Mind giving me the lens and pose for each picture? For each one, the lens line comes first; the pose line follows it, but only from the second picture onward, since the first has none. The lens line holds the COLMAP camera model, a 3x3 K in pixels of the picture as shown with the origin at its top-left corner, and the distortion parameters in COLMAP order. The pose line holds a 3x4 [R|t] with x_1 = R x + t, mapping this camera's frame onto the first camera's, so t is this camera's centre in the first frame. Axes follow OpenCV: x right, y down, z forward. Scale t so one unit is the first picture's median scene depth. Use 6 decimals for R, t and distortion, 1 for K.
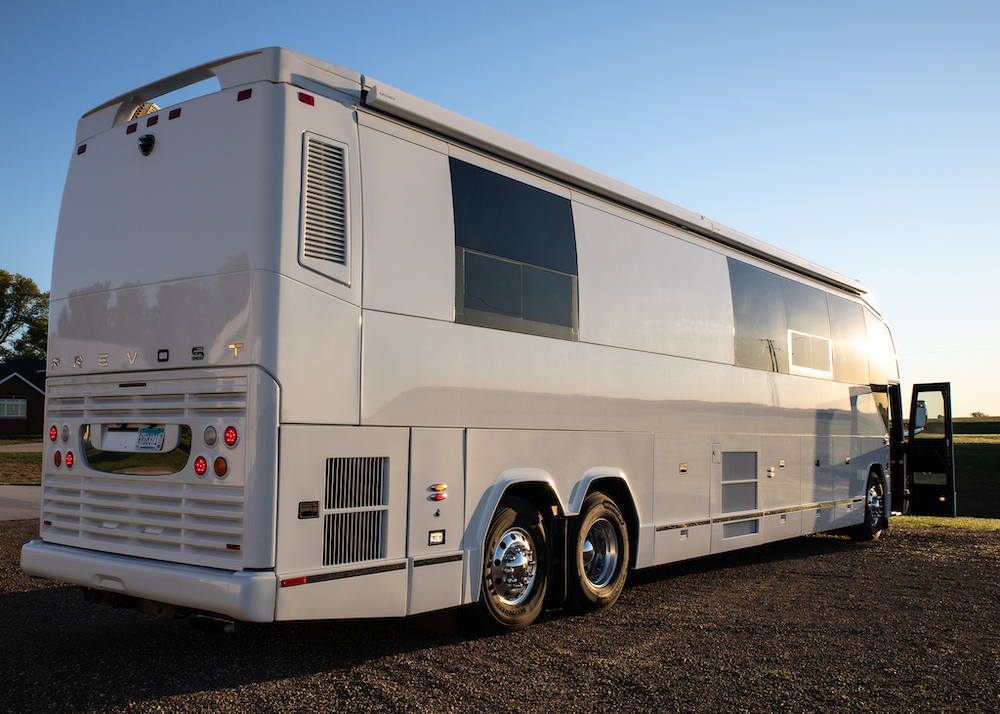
lens RADIAL K [[983.7, 0, 500.4], [0, 983.7, 332.9], [0, 0, 1]] dist [-0.090016, -0.003883]
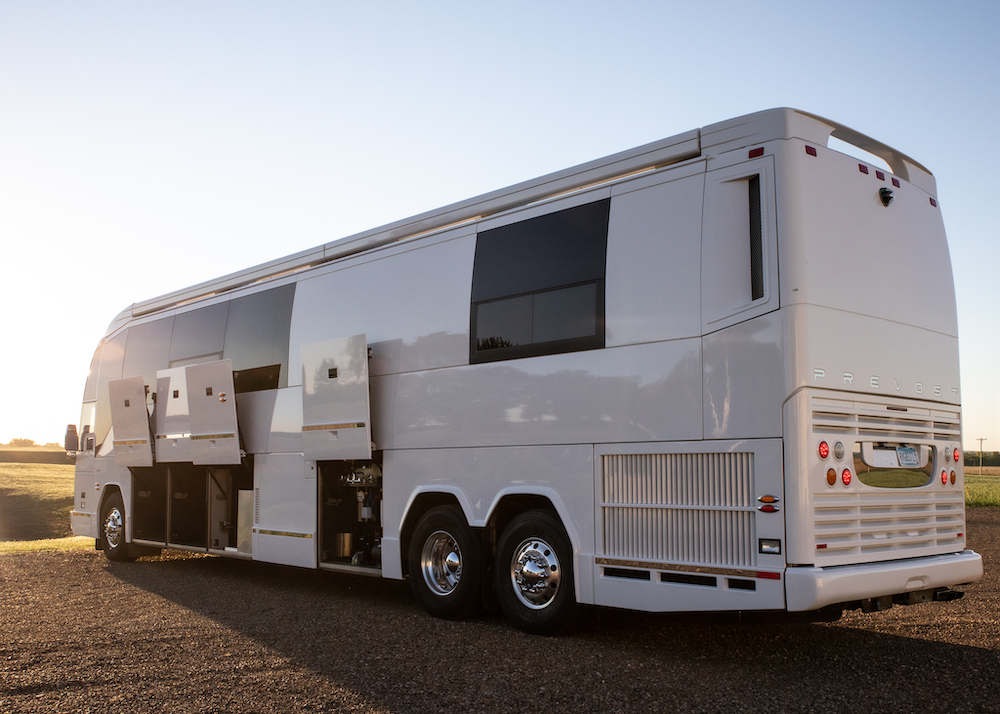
lens RADIAL K [[1028.3, 0, 500.0], [0, 1028.3, 357.0], [0, 0, 1]] dist [-0.053477, -0.001462]
pose [[0.189813, 0.105154, 0.976173, -1.588912], [-0.117538, 0.989531, -0.083739, 0.143614], [-0.974759, -0.098843, 0.200186, 1.183584]]
